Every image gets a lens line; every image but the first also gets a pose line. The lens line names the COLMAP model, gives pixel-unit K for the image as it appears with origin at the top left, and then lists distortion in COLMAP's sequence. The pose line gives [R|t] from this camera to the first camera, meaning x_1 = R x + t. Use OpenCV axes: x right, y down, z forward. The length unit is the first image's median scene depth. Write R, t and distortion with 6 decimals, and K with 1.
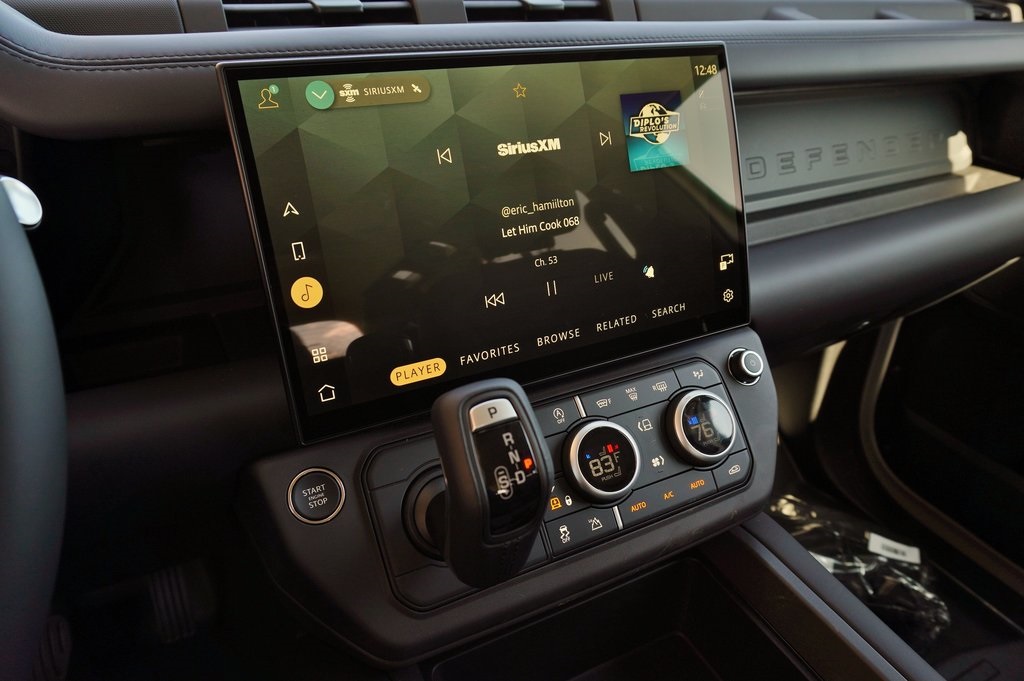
lens RADIAL K [[678.9, 0, 512.0], [0, 678.9, 340.5], [0, 0, 1]] dist [-0.022055, 0.002658]
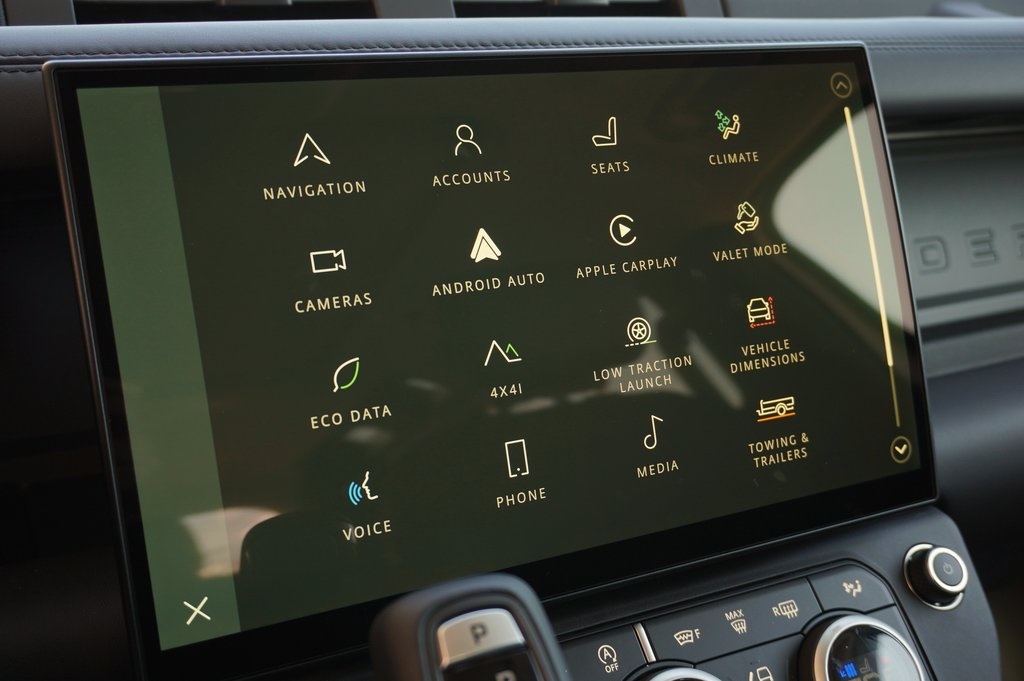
lens RADIAL K [[1105.9, 0, 516.2], [0, 1105.9, 349.2], [0, 0, 1]] dist [0.008826, 0.000326]
pose [[0.999658, -0.004690, -0.025744, 0.018028], [-0.000347, 0.981348, -0.192241, 0.035417], [0.026165, 0.192184, 0.981010, 0.042456]]
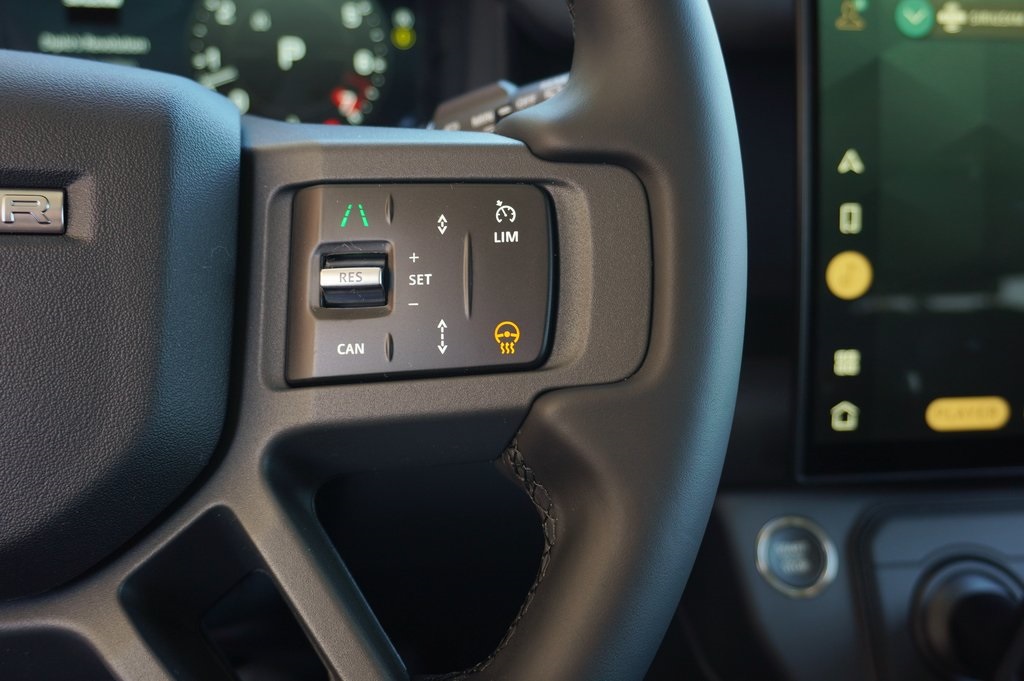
lens RADIAL K [[1105.9, 0, 516.2], [0, 1105.9, 349.2], [0, 0, 1]] dist [0.008826, 0.000326]
pose [[0.948186, 0.165479, -0.271218, -0.249617], [-0.186658, 0.980937, -0.054058, 0.114943], [0.257102, 0.101882, 0.960999, -0.198467]]
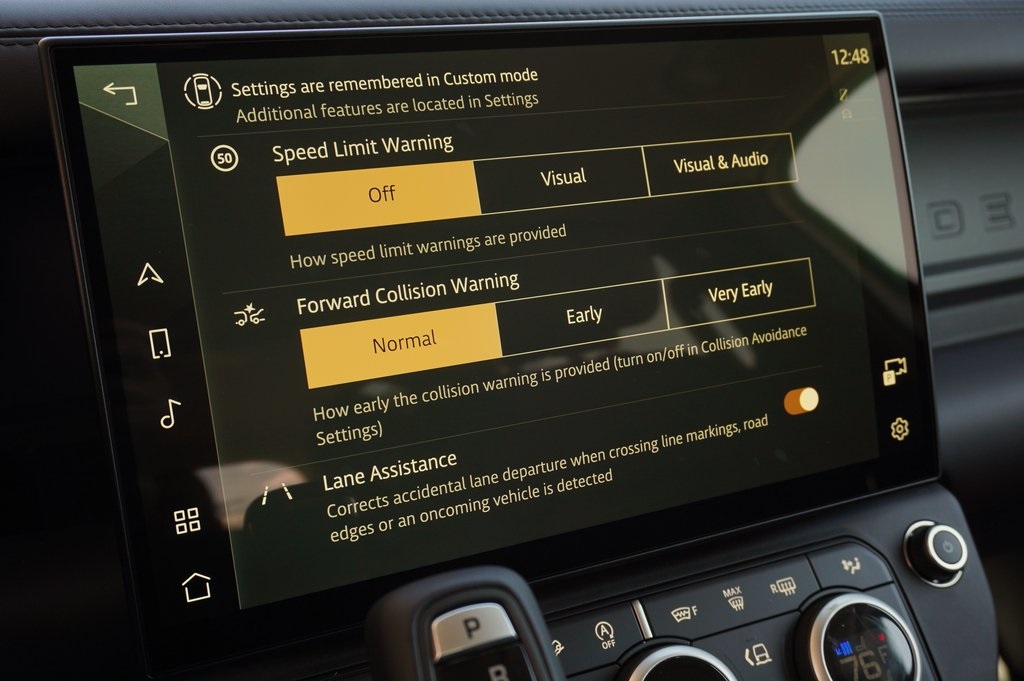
lens RADIAL K [[1105.9, 0, 516.2], [0, 1105.9, 349.2], [0, 0, 1]] dist [0.008826, 0.000326]
pose [[0.999205, 0.009277, -0.038781, 0.028732], [-0.014540, 0.990364, -0.137720, 0.001878], [0.037130, 0.138174, 0.989712, 0.040166]]
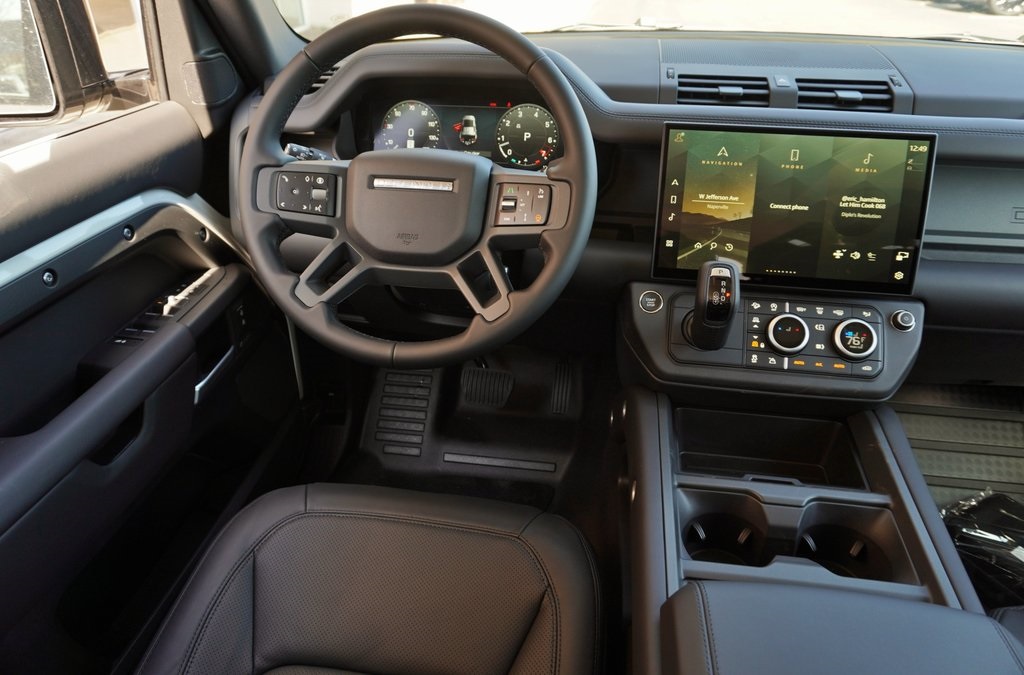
lens RADIAL K [[688.9, 0, 512.0], [0, 688.9, 337.5], [0, 0, 1]] dist [-0.033720, 0.002662]
pose [[0.804832, 0.291237, -0.517133, 0.525252], [-0.278959, 0.954708, 0.103514, 0.204152], [0.523857, 0.060947, 0.849623, -1.130120]]
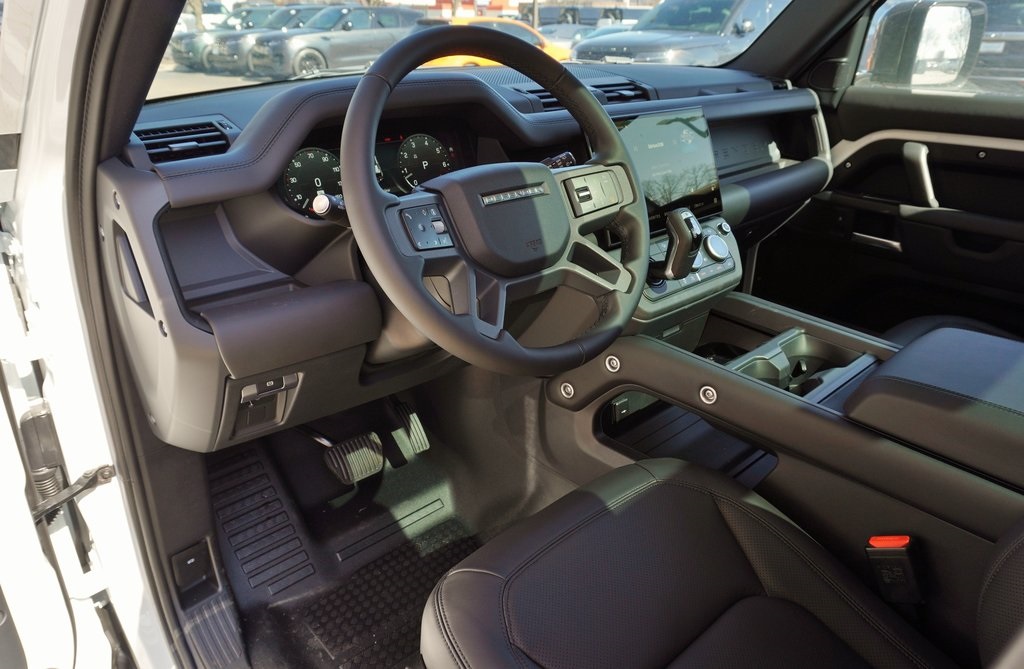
lens RADIAL K [[687.2, 0, 512.0], [0, 687.2, 334.5], [0, 0, 1]] dist [-0.052556, -0.000084]
pose [[0.967511, -0.115243, 0.225038, -1.210531], [0.132292, 0.989260, -0.062160, 0.559581], [-0.215457, 0.089911, 0.972365, -1.487372]]
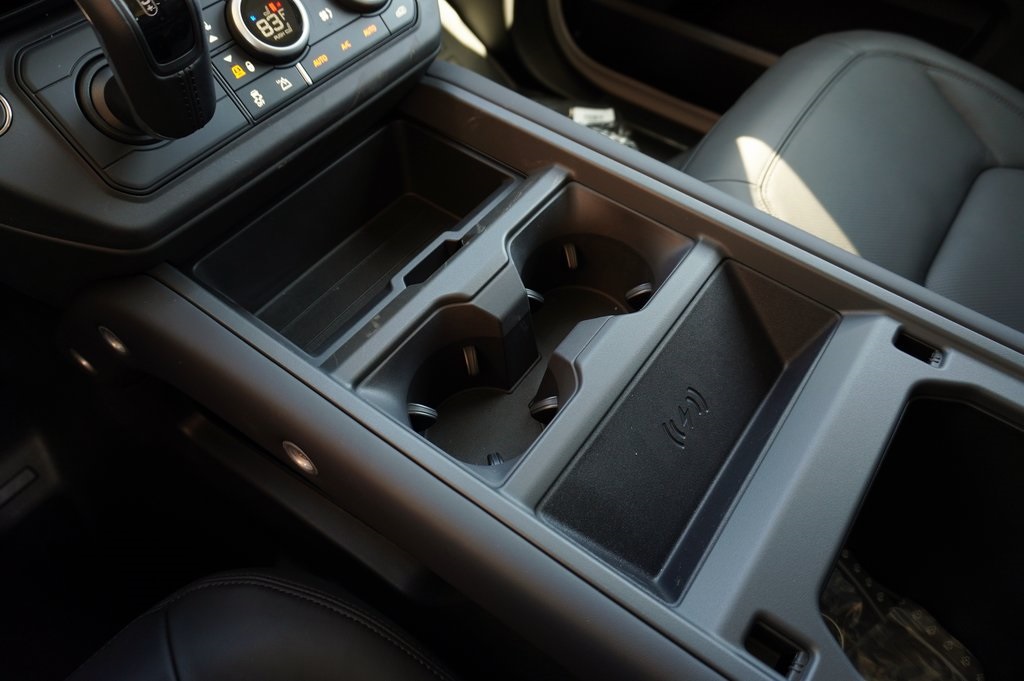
lens RADIAL K [[678.9, 0, 512.0], [0, 678.9, 340.5], [0, 0, 1]] dist [-0.022055, 0.002658]
pose [[0.896876, -0.365412, 0.249174, 0.031484], [0.230803, 0.867273, 0.441099, 0.230468], [-0.377285, -0.338101, 0.862174, -0.181430]]
